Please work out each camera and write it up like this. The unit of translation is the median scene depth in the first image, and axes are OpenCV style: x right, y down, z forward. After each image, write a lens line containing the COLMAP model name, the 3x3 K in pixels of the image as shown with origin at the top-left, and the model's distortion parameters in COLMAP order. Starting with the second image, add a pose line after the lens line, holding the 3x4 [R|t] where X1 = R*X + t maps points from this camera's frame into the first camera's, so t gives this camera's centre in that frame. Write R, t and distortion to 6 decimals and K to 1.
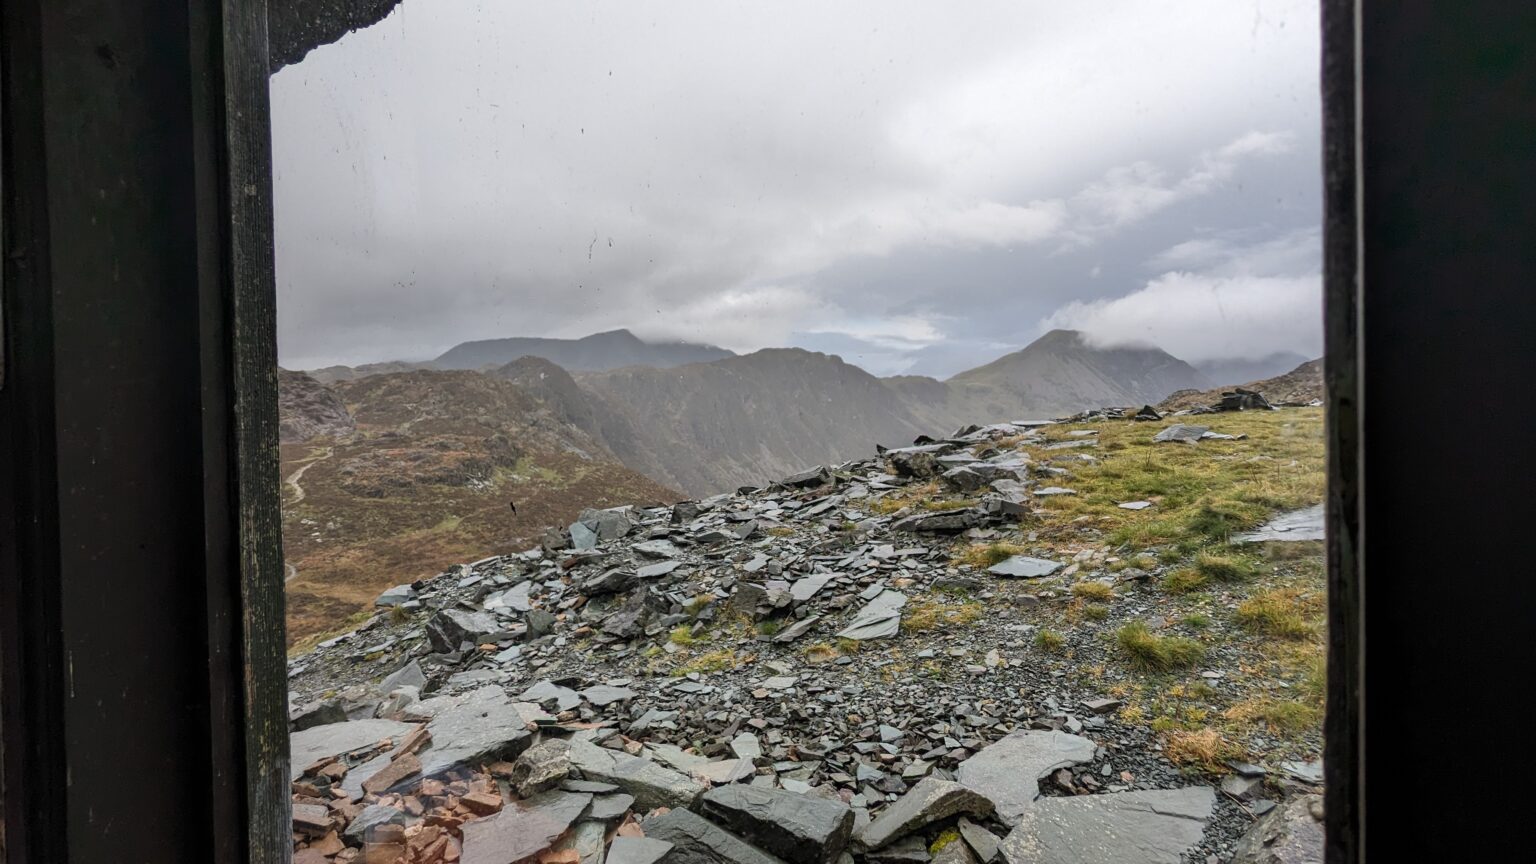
lens RADIAL K [[712.3, 0, 761.7], [0, 712.3, 429.2], [0, 0, 1]] dist [-0.015355, -0.000393]
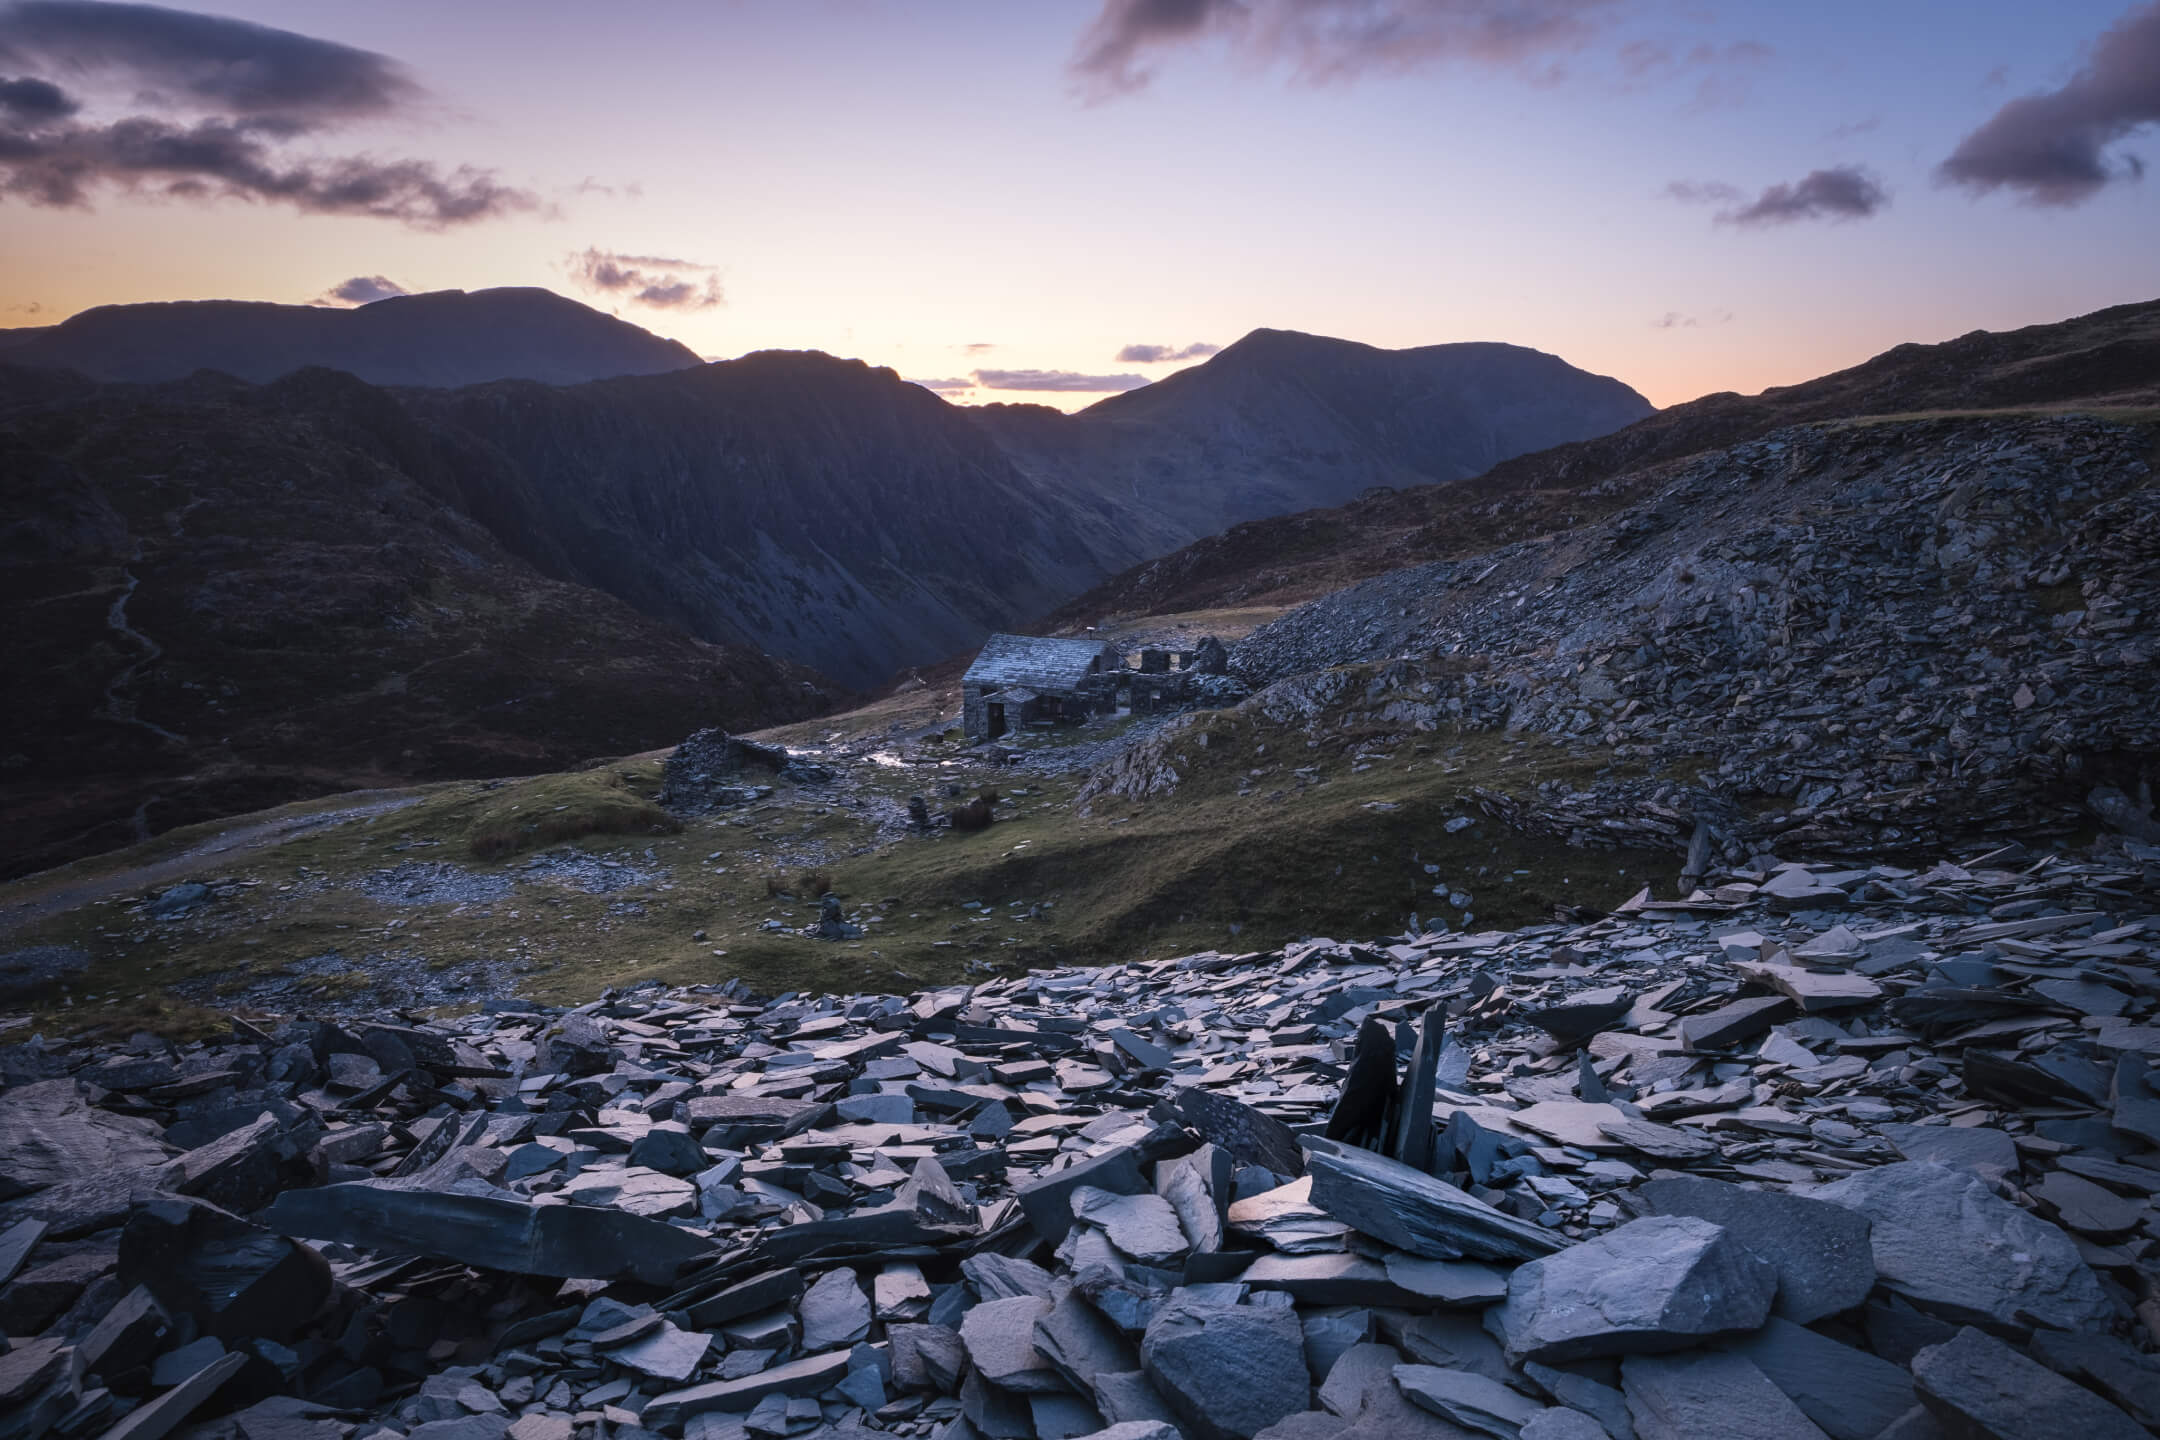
lens RADIAL K [[1274.5, 0, 1076.2], [0, 1274.5, 712.0], [0, 0, 1]] dist [-0.003576, 0.001210]
pose [[0.968290, -0.030934, 0.247907, -0.076866], [-0.010880, 0.986142, 0.165549, -0.043507], [-0.249593, -0.162997, 0.954534, -0.301333]]
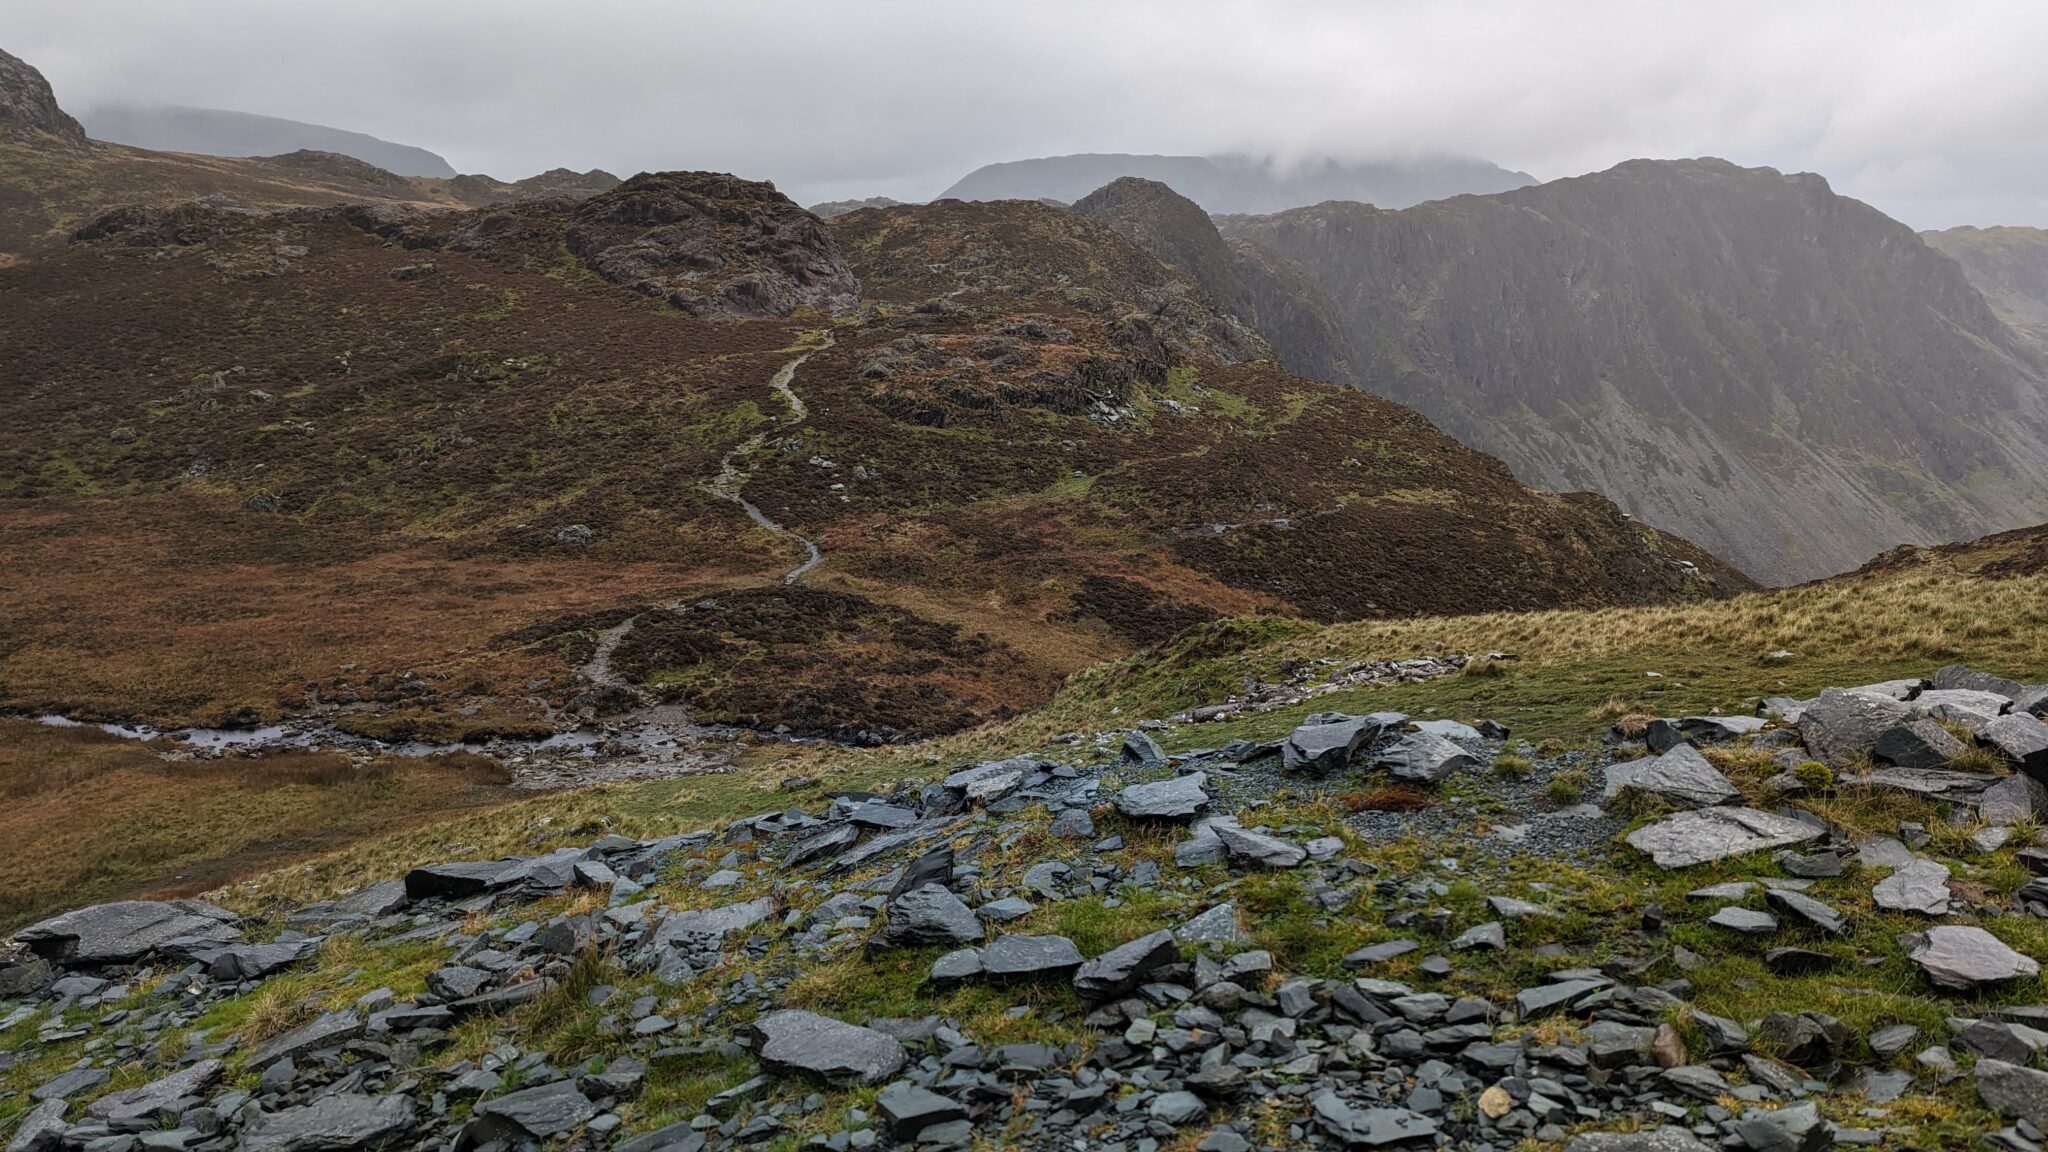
lens RADIAL K [[1441.9, 0, 1034.3], [0, 1441.9, 568.1], [0, 0, 1]] dist [0.050841, -0.008618]
pose [[0.936560, 0.080438, -0.341153, -0.099708], [-0.027964, 0.987356, 0.156032, 0.028887], [0.349390, -0.136594, 0.926967, 0.061069]]
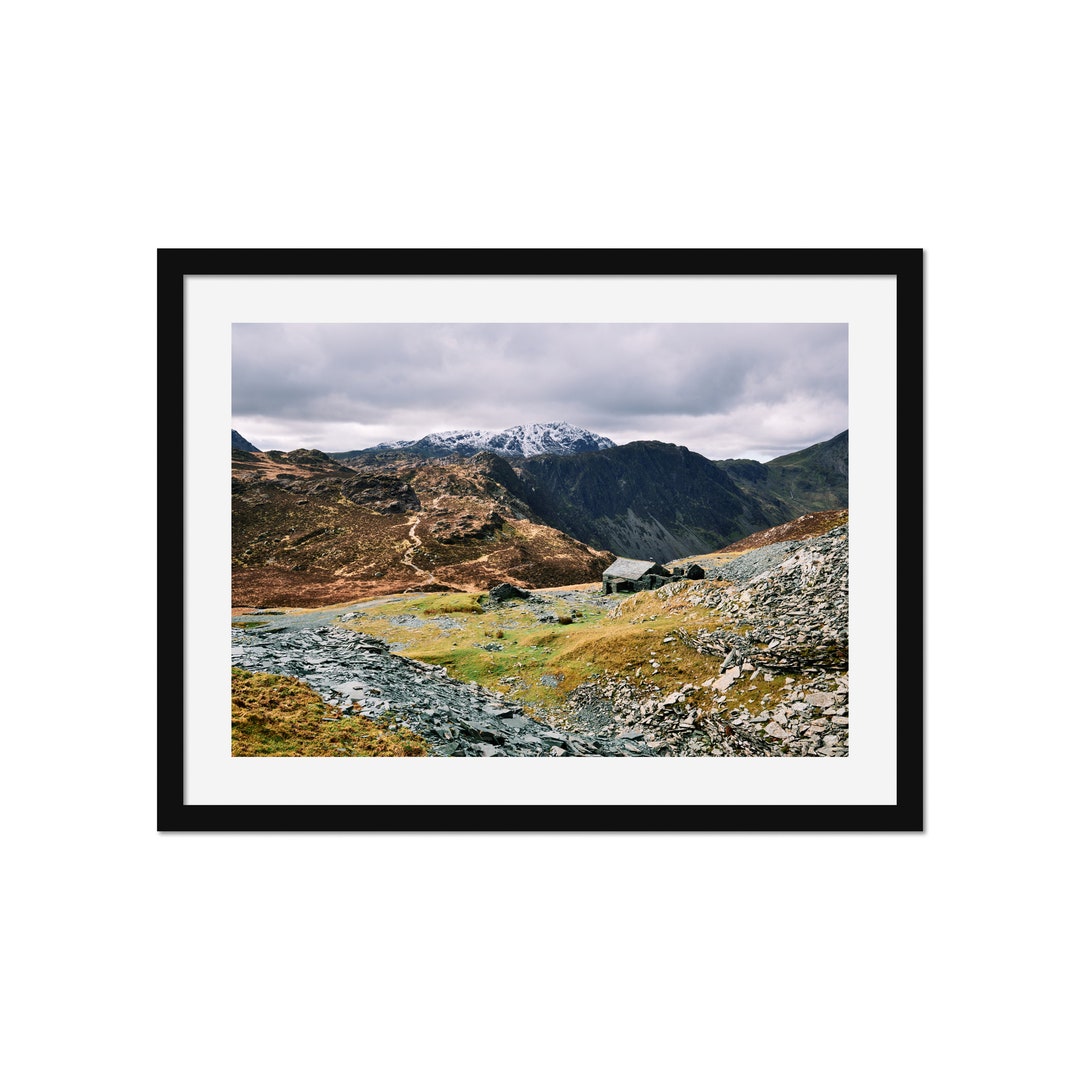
lens RADIAL K [[496.4, 0, 542.0], [0, 496.4, 538.7], [0, 0, 1]] dist [-0.003618, -0.000043]
pose [[0.985161, 0.040369, -0.166815, -0.018148], [-0.024957, 0.995309, 0.093476, -0.053445], [0.169806, -0.087926, 0.981547, -0.336236]]
